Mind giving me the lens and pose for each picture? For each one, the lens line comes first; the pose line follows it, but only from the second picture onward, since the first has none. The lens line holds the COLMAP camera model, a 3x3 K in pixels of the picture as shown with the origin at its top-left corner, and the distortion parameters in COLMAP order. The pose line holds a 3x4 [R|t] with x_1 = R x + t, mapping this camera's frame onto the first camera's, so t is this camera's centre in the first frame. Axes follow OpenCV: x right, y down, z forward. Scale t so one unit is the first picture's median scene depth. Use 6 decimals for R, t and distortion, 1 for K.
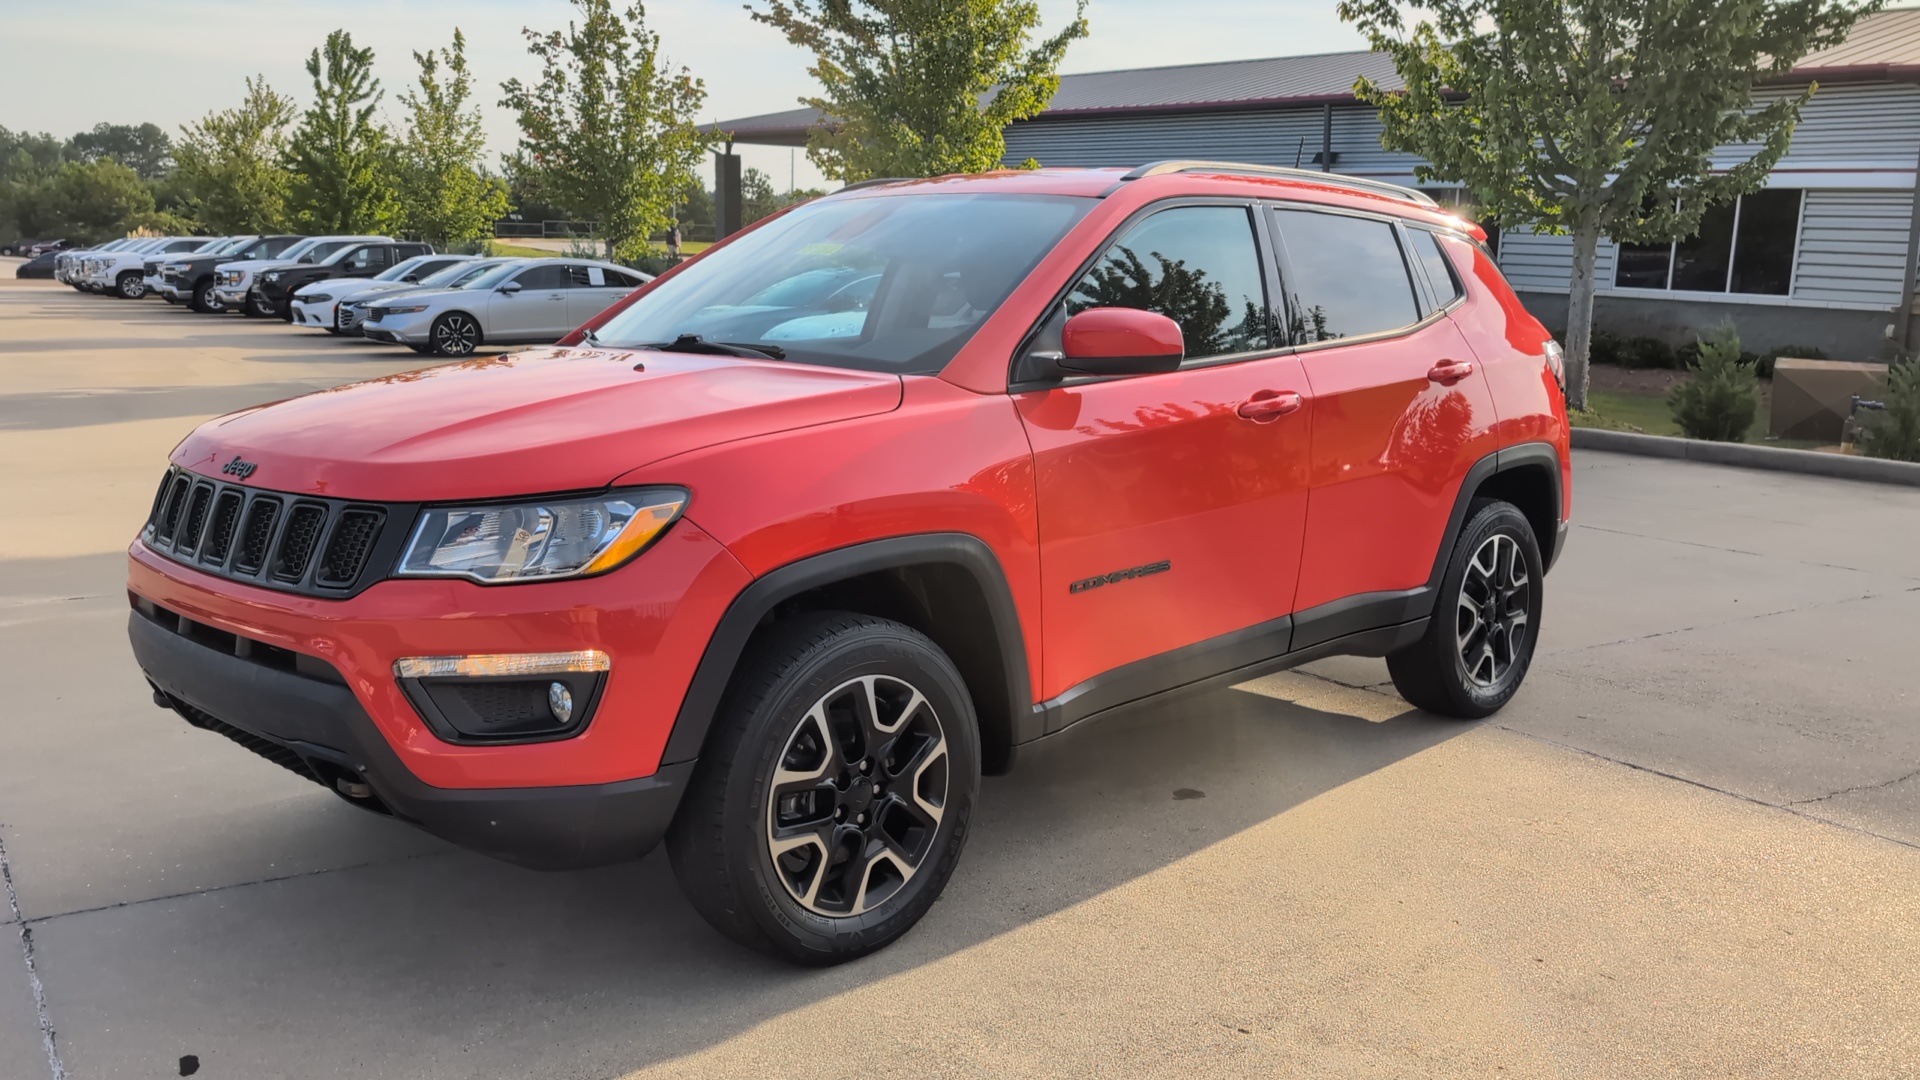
lens RADIAL K [[1701.0, 0, 964.3], [0, 1701.0, 440.6], [0, 0, 1]] dist [0.110575, -0.159768]
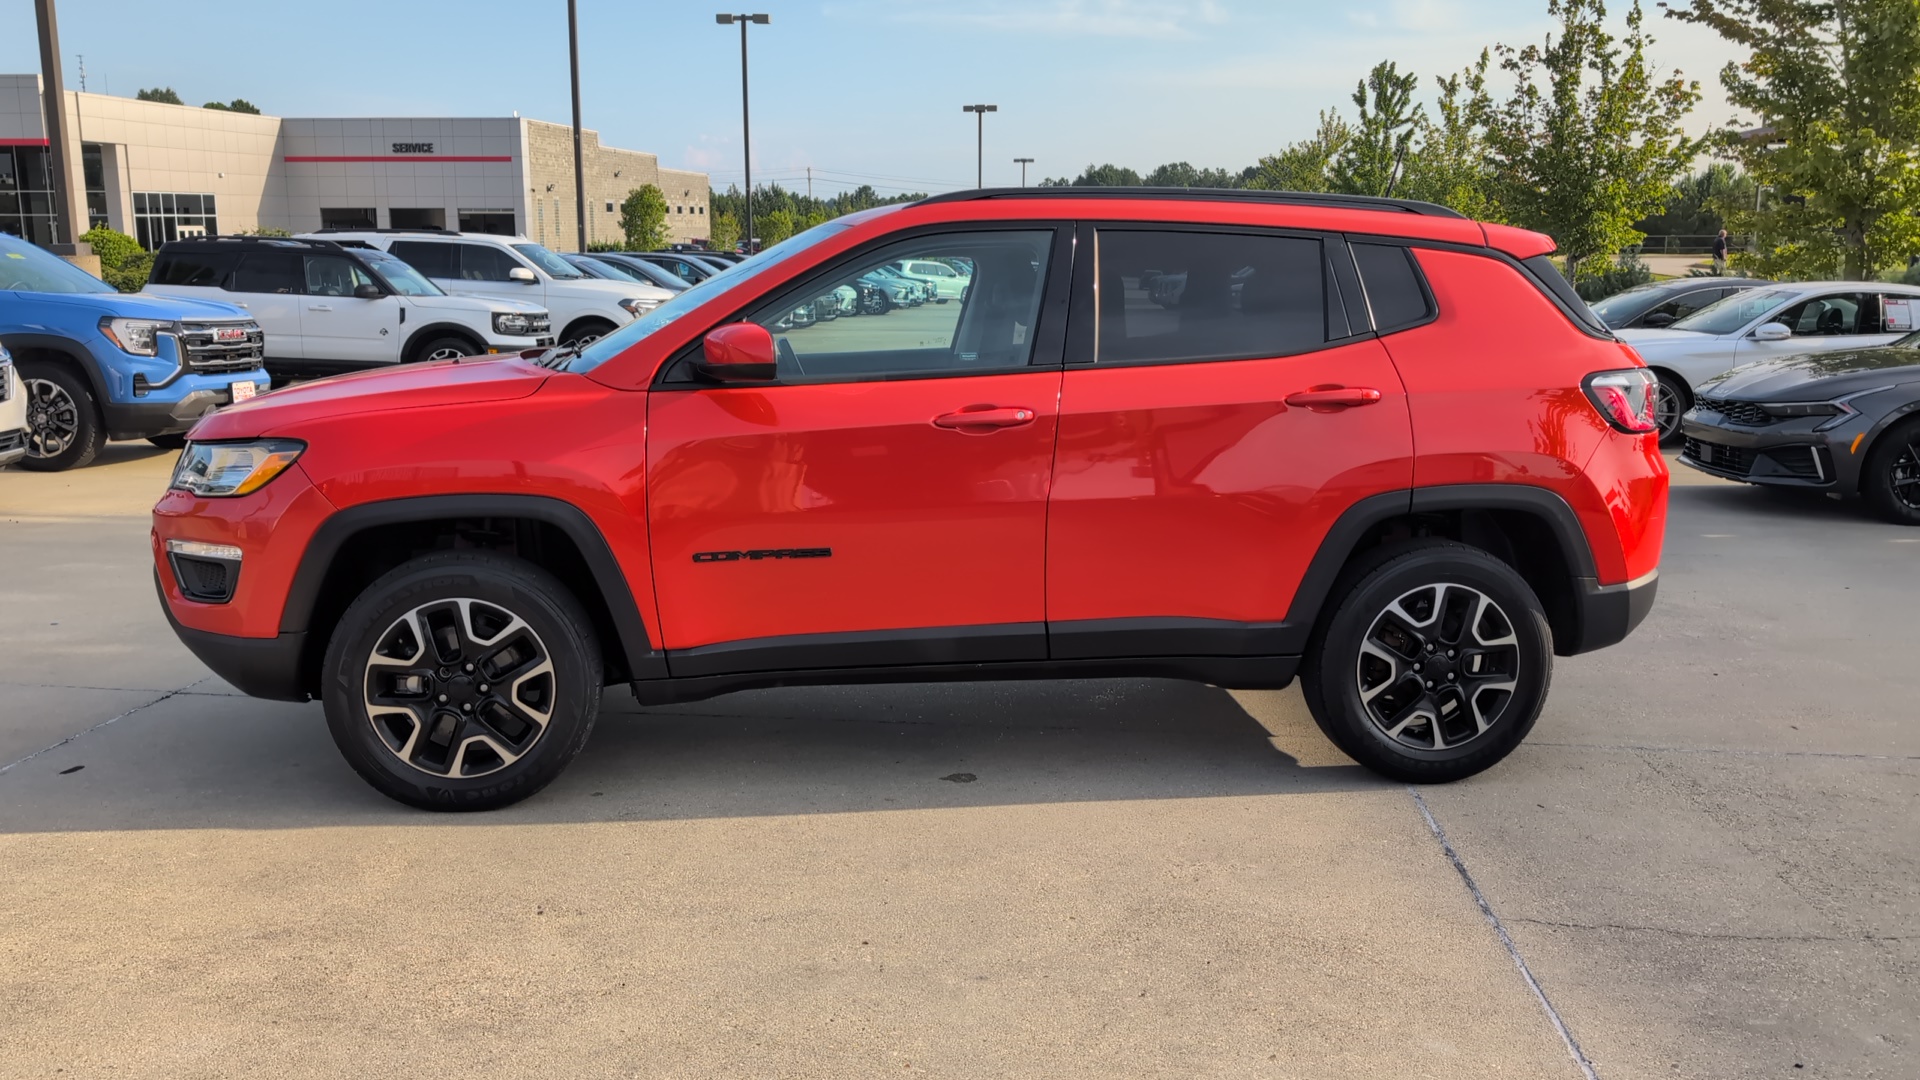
lens RADIAL K [[1624.5, 0, 950.3], [0, 1624.5, 541.3], [0, 0, 1]] dist [0.107200, -0.191710]
pose [[0.781255, 0.103260, -0.615612, 0.118702], [-0.069043, 0.994466, 0.079186, -0.003299], [0.620382, -0.019360, 0.784061, 0.031405]]
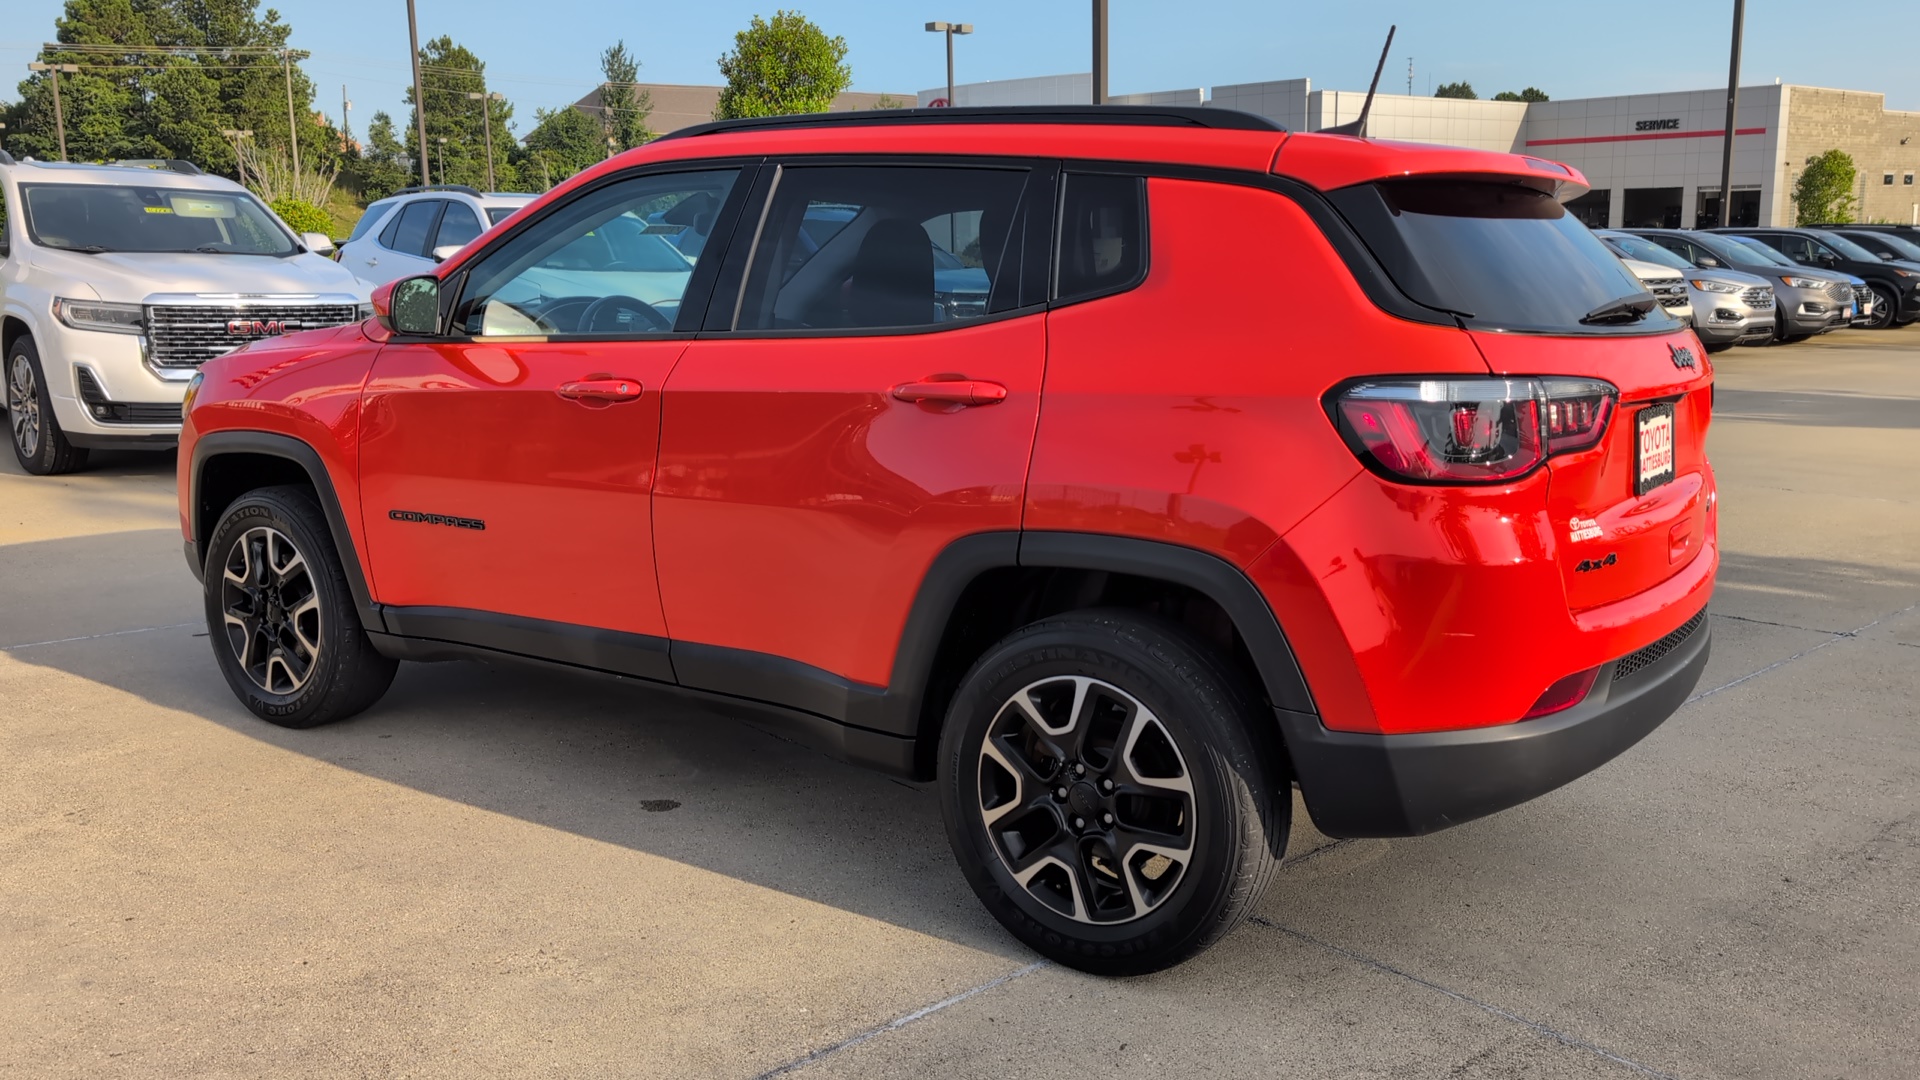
lens RADIAL K [[1624.5, 0, 950.3], [0, 1624.5, 541.3], [0, 0, 1]] dist [0.107200, -0.191710]
pose [[0.143160, 0.171248, -0.974771, 0.159882], [-0.108638, 0.981684, 0.156507, -0.014487], [0.983719, 0.083492, 0.159142, 0.160504]]
